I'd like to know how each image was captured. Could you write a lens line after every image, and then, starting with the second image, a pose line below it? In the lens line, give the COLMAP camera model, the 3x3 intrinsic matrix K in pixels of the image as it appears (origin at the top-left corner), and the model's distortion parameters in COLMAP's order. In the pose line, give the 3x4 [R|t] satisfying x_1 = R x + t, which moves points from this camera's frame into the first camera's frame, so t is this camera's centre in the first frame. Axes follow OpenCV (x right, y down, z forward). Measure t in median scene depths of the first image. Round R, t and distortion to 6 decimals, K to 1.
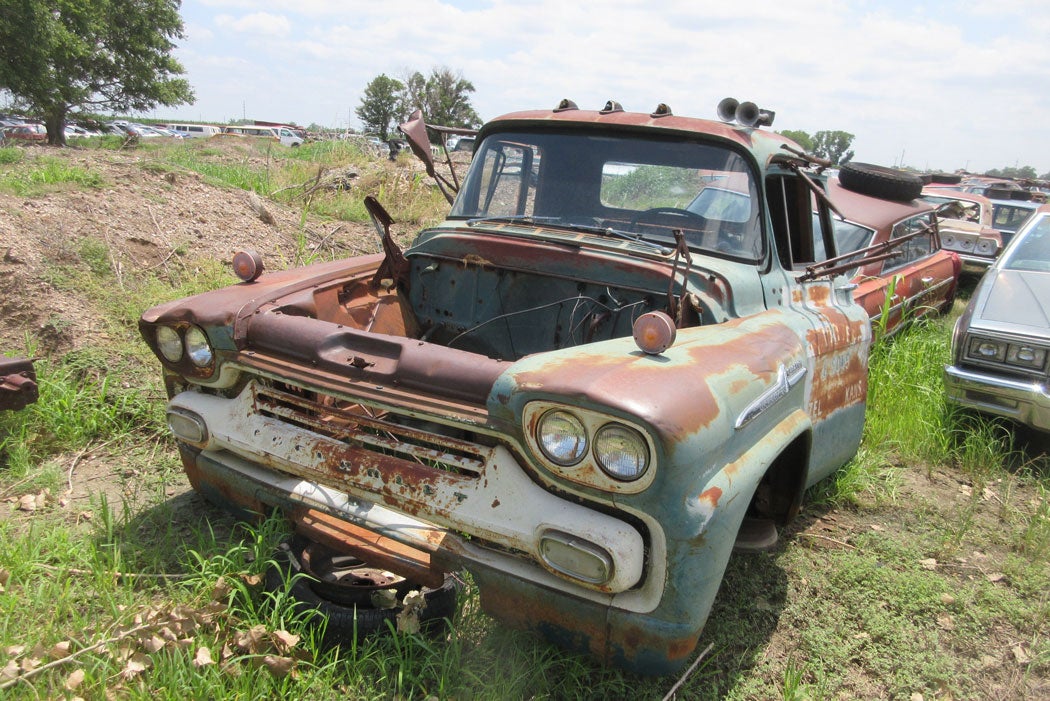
lens RADIAL K [[781.3, 0, 525.0], [0, 781.3, 350.5], [0, 0, 1]] dist [0.048335, -0.000793]
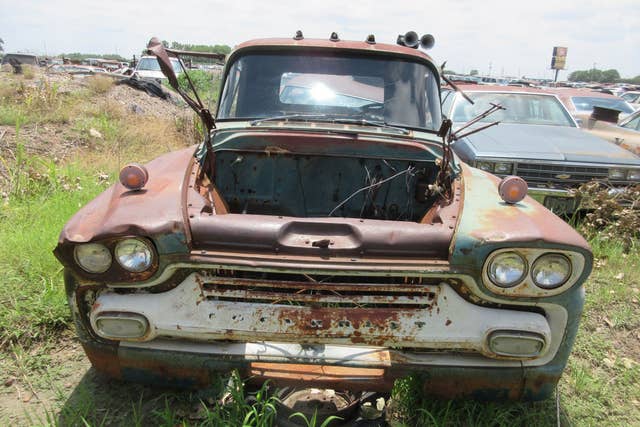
lens RADIAL K [[476.2, 0, 320.0], [0, 476.2, 213.5], [0, 0, 1]] dist [0.048335, -0.000793]
pose [[0.871762, -0.165120, 0.461267, -0.535645], [0.134809, 0.985996, 0.098178, -0.104210], [-0.471018, -0.023405, 0.881813, 0.297377]]
